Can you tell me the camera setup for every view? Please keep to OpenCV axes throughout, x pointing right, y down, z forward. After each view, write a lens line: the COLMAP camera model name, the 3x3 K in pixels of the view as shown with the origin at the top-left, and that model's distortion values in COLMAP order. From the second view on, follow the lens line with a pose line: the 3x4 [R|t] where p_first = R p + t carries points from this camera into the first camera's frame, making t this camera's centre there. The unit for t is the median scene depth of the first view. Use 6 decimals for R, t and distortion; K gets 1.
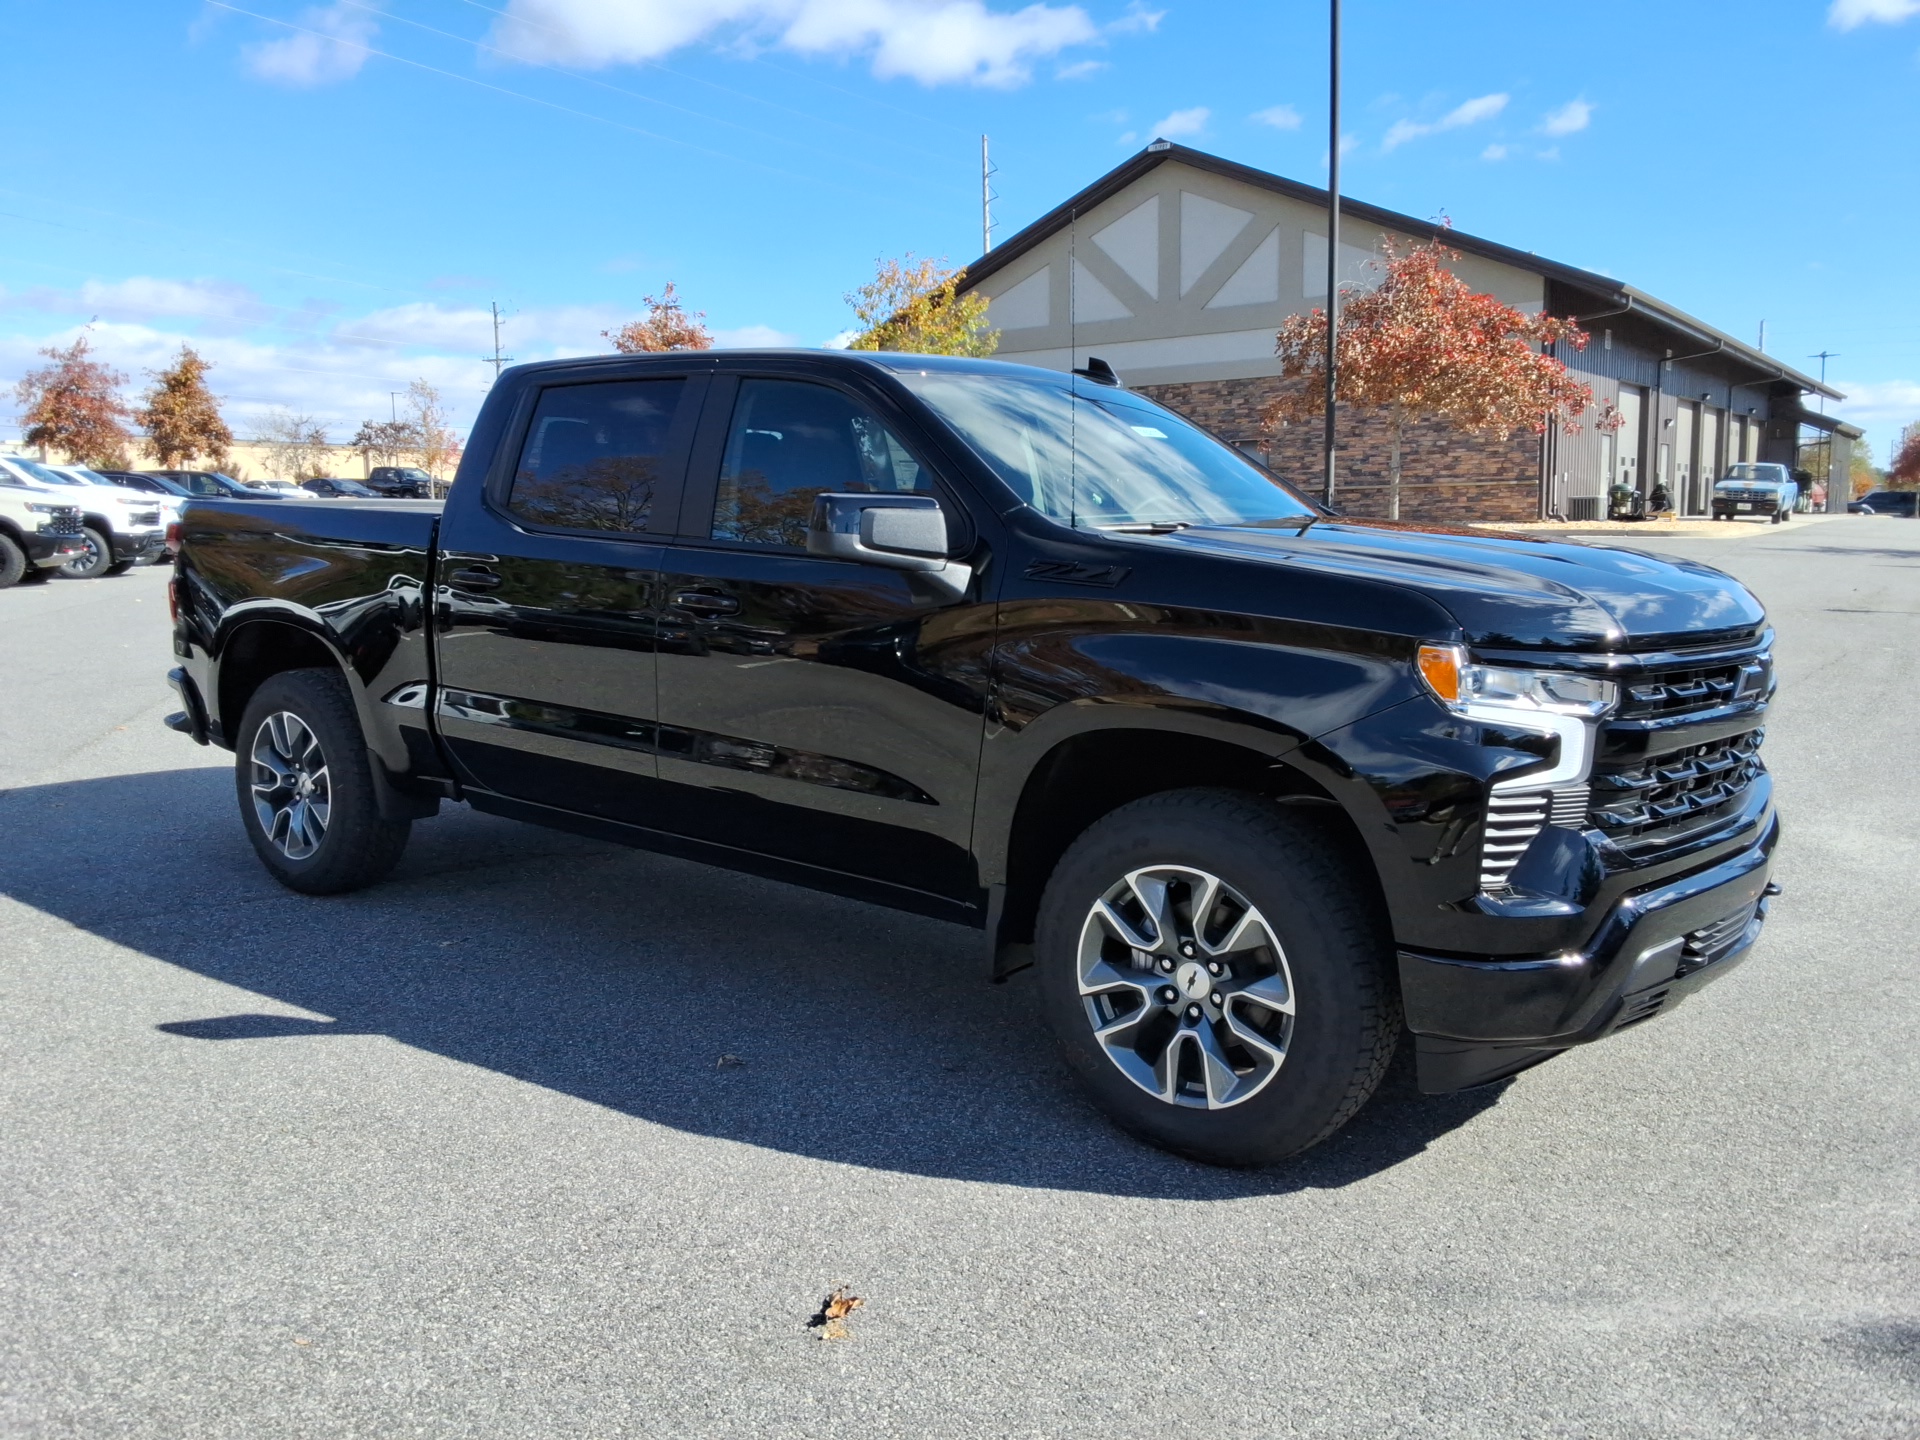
lens RADIAL K [[1535.2, 0, 965.5], [0, 1535.2, 718.6], [0, 0, 1]] dist [0.089559, -0.141352]
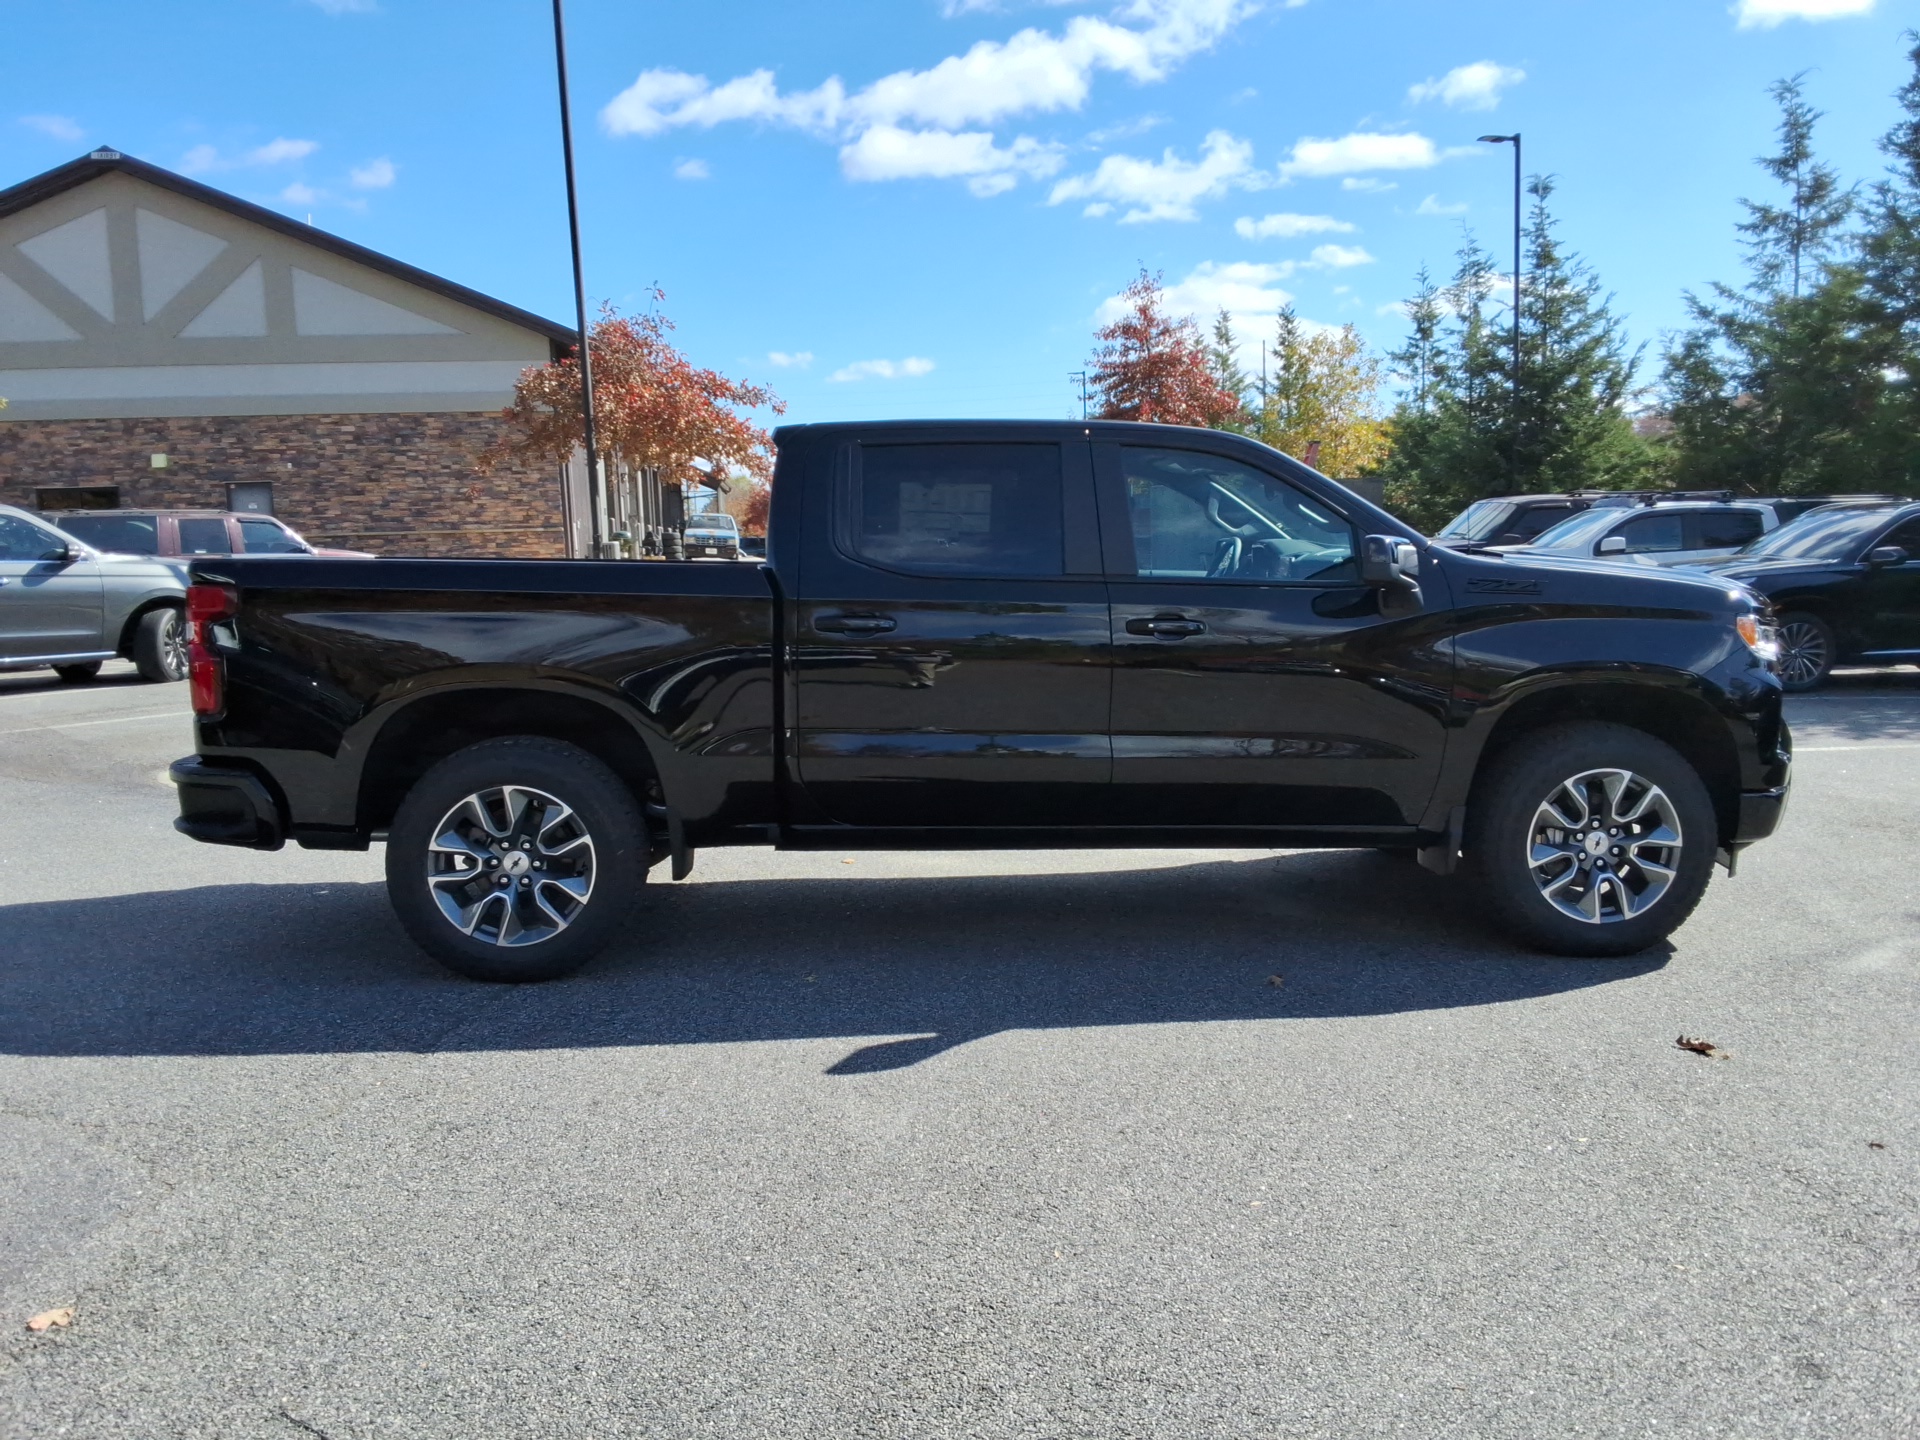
lens RADIAL K [[1535.2, 0, 973.2], [0, 1535.2, 713.1], [0, 0, 1]] dist [0.089559, -0.141352]
pose [[0.747109, -0.080406, 0.659820, -0.124386], [0.102116, 0.994757, 0.005596, -0.003175], [-0.656811, 0.063197, 0.751403, 0.020662]]
